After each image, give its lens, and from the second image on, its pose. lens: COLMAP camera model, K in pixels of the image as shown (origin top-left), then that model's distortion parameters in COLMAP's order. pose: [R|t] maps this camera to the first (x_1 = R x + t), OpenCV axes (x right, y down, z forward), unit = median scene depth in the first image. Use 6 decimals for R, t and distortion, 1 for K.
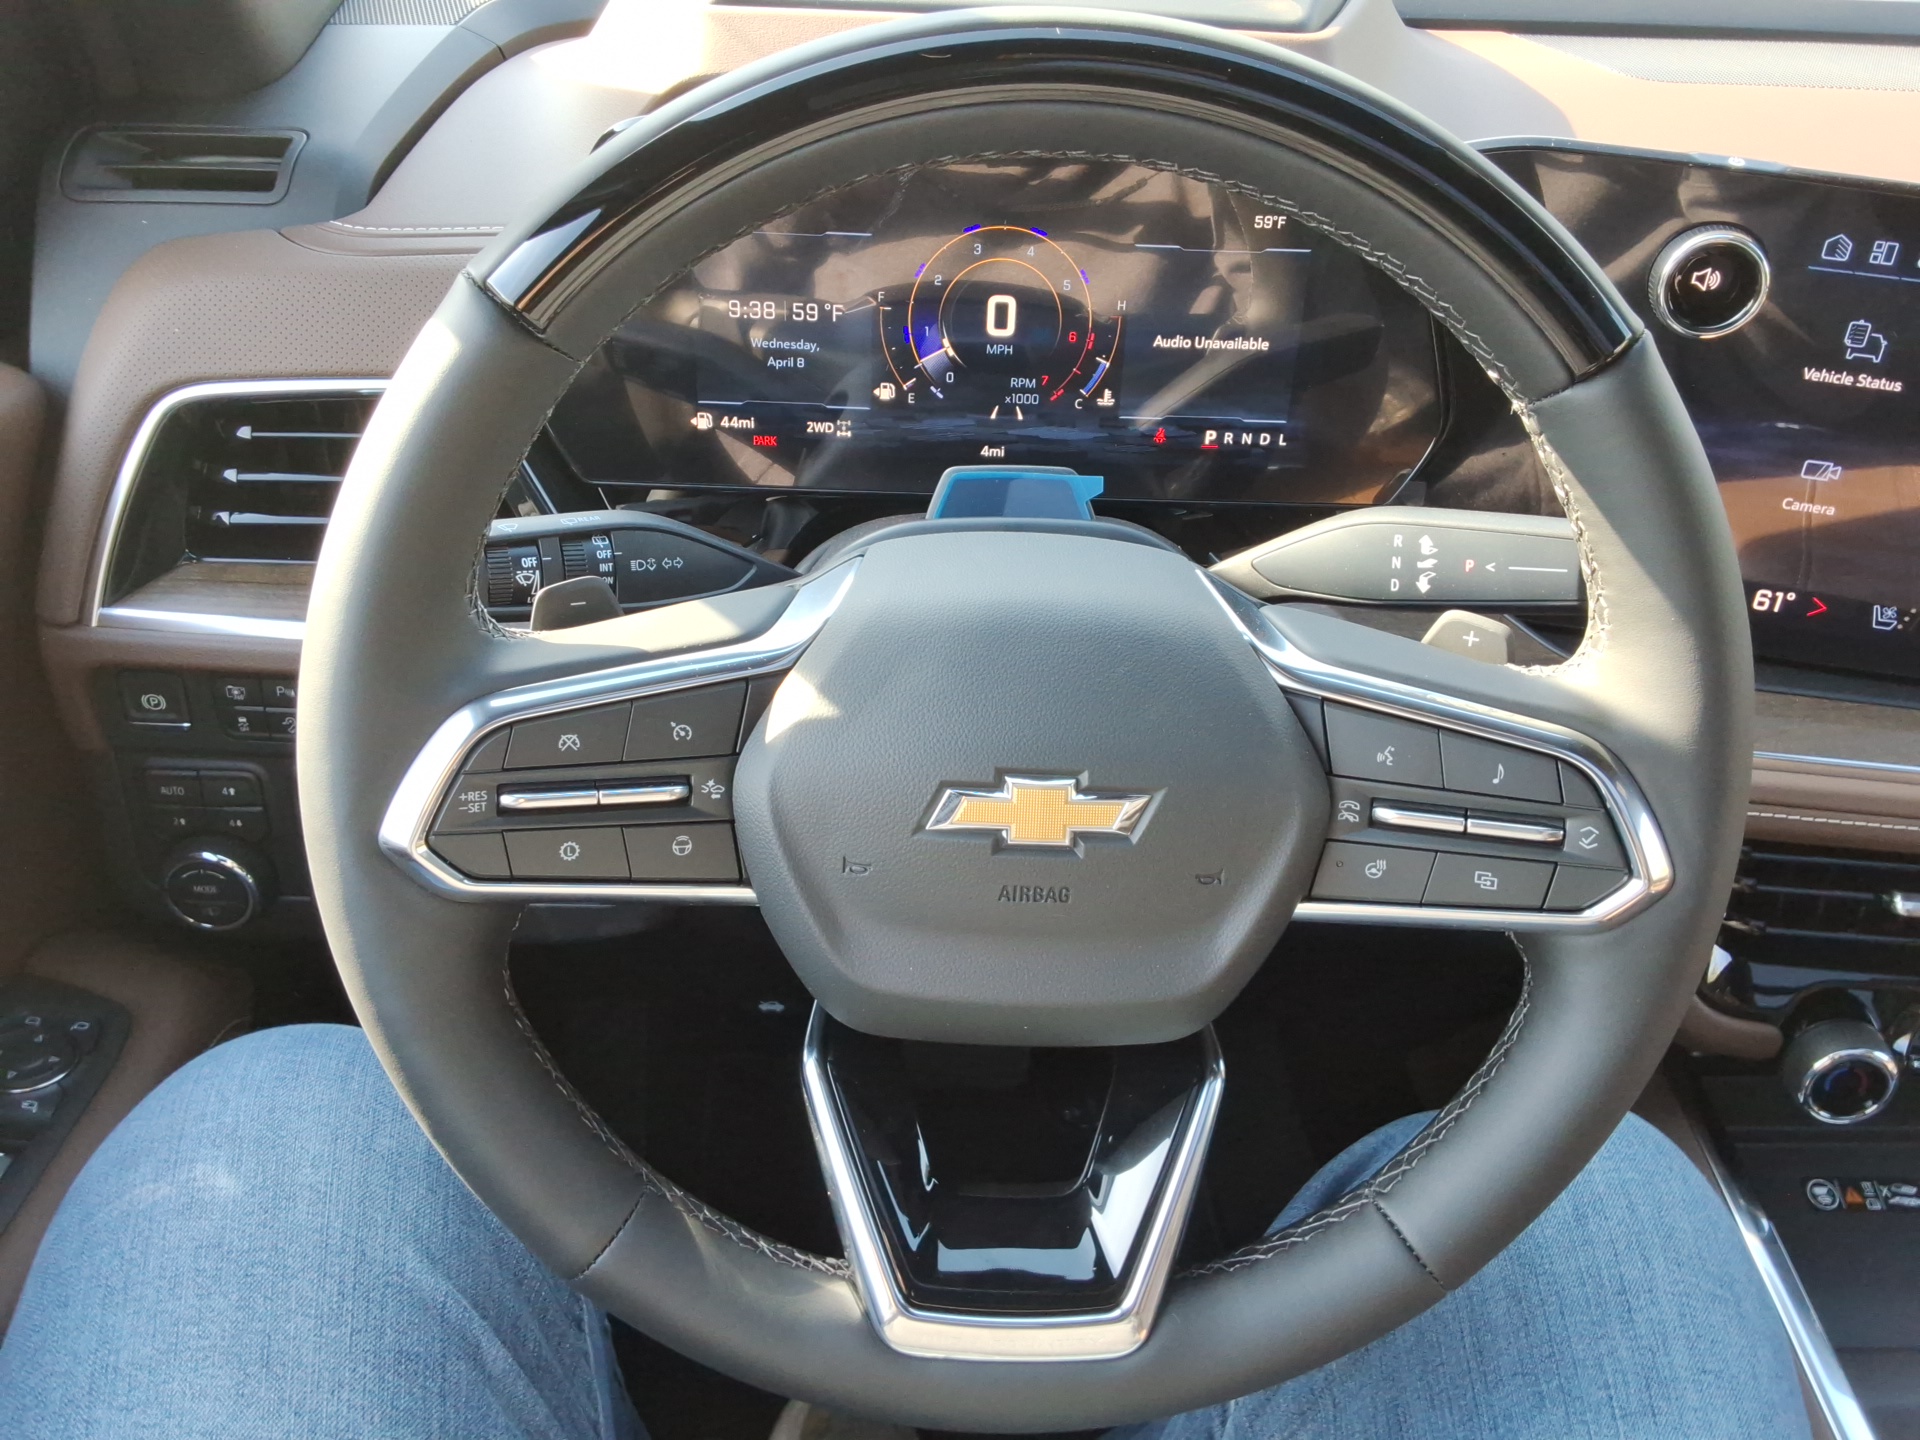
lens RADIAL K [[1544.0, 0, 1013.8], [0, 1544.0, 725.2], [0, 0, 1]] dist [0.072323, -0.104995]
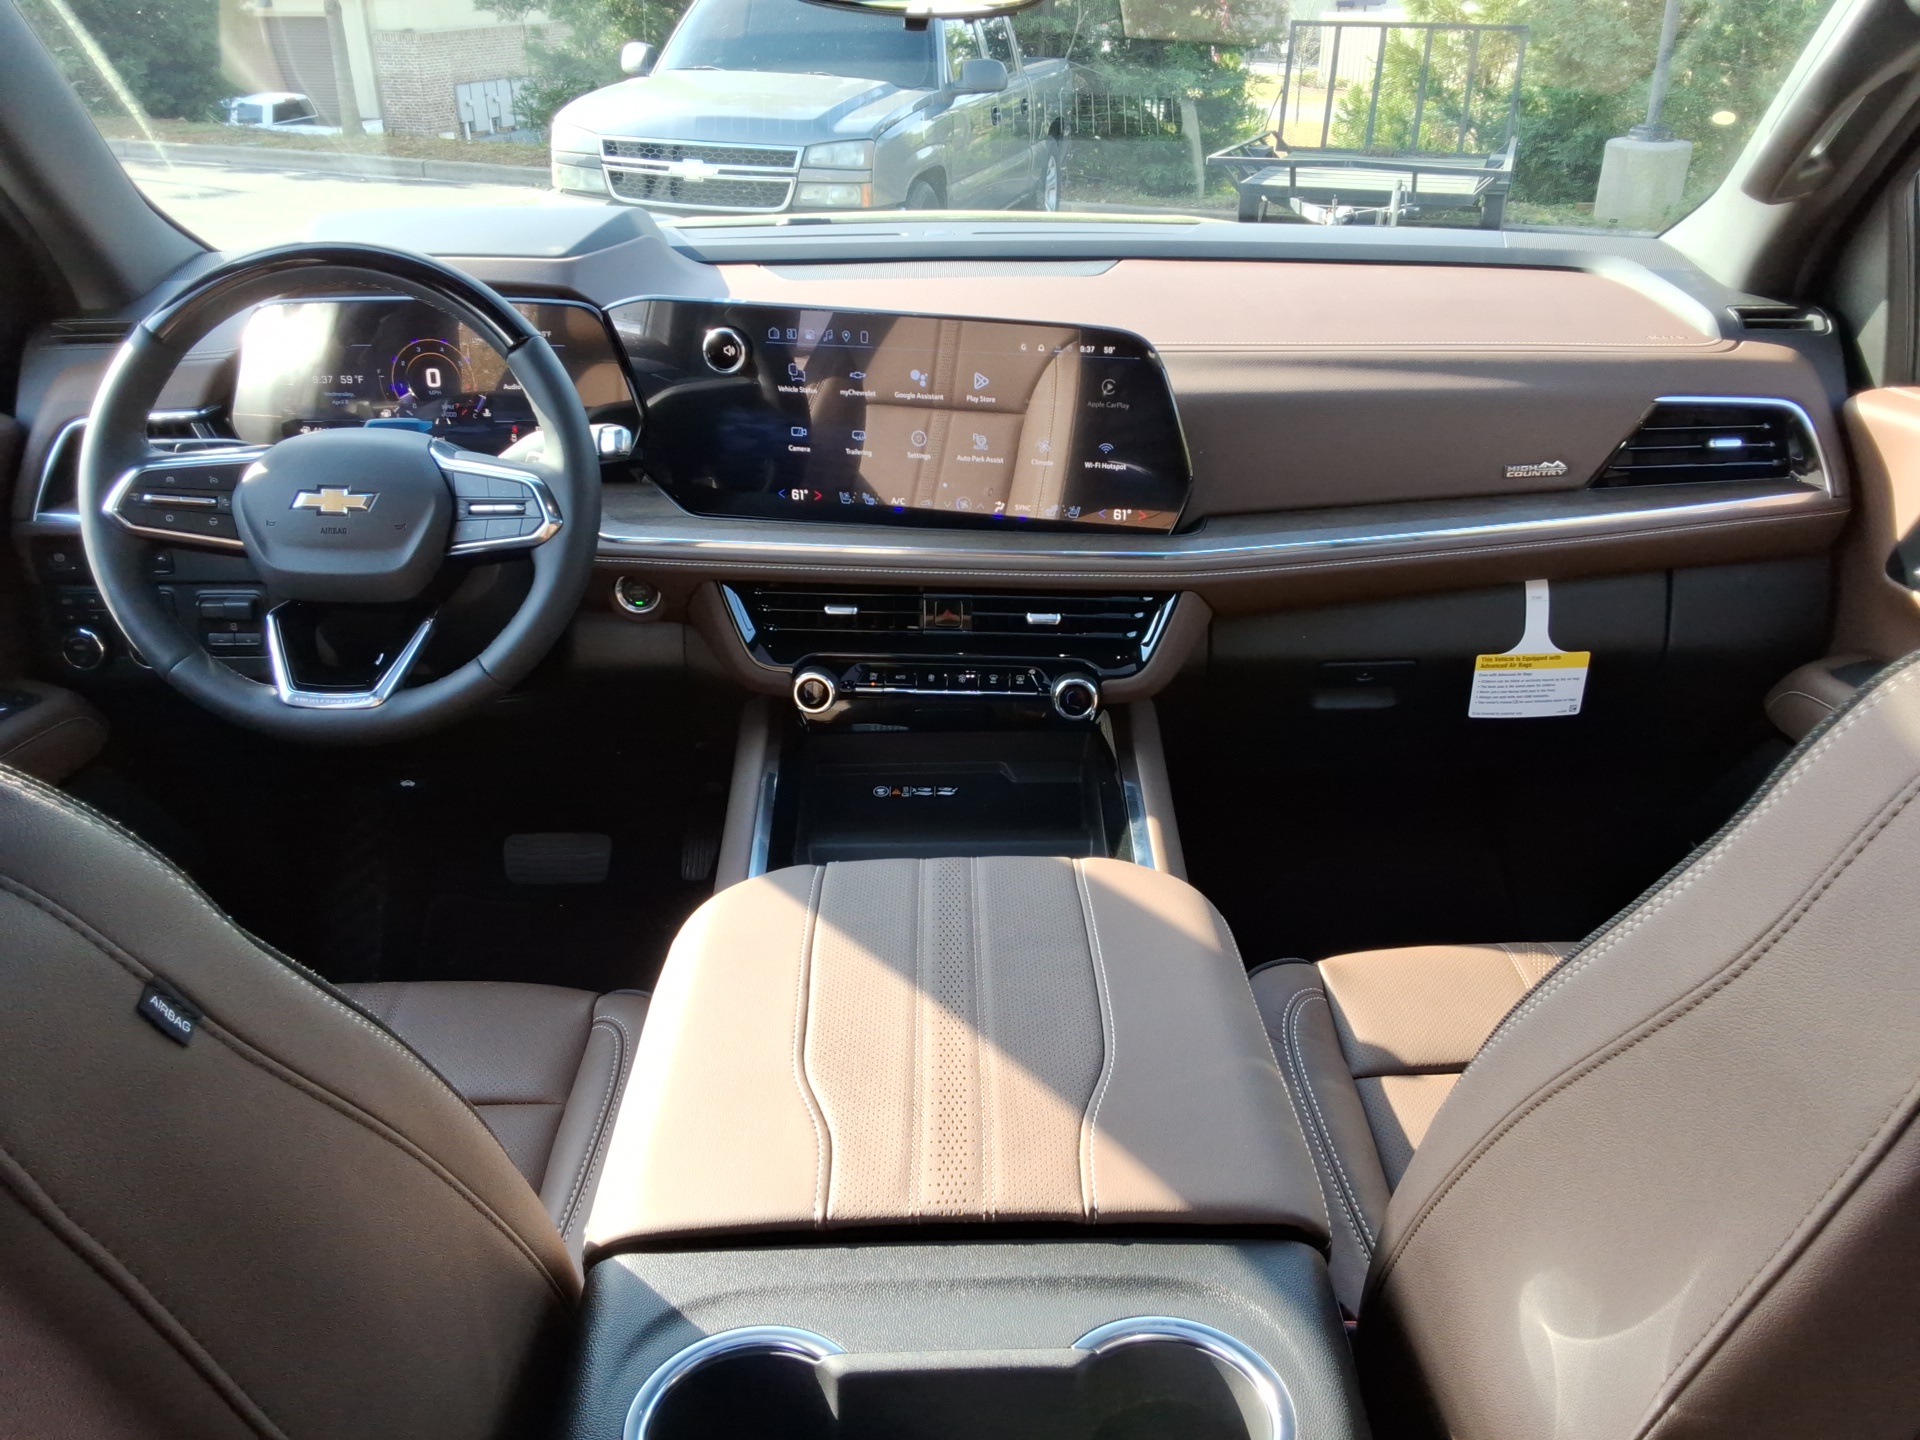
lens RADIAL K [[1544.0, 0, 1023.6], [0, 1544.0, 735.7], [0, 0, 1]] dist [0.072323, -0.104995]
pose [[0.999022, -0.040726, -0.017193, 1.255720], [0.037288, 0.985227, -0.167143, 0.962940], [0.023746, 0.166338, 0.985783, -1.662055]]
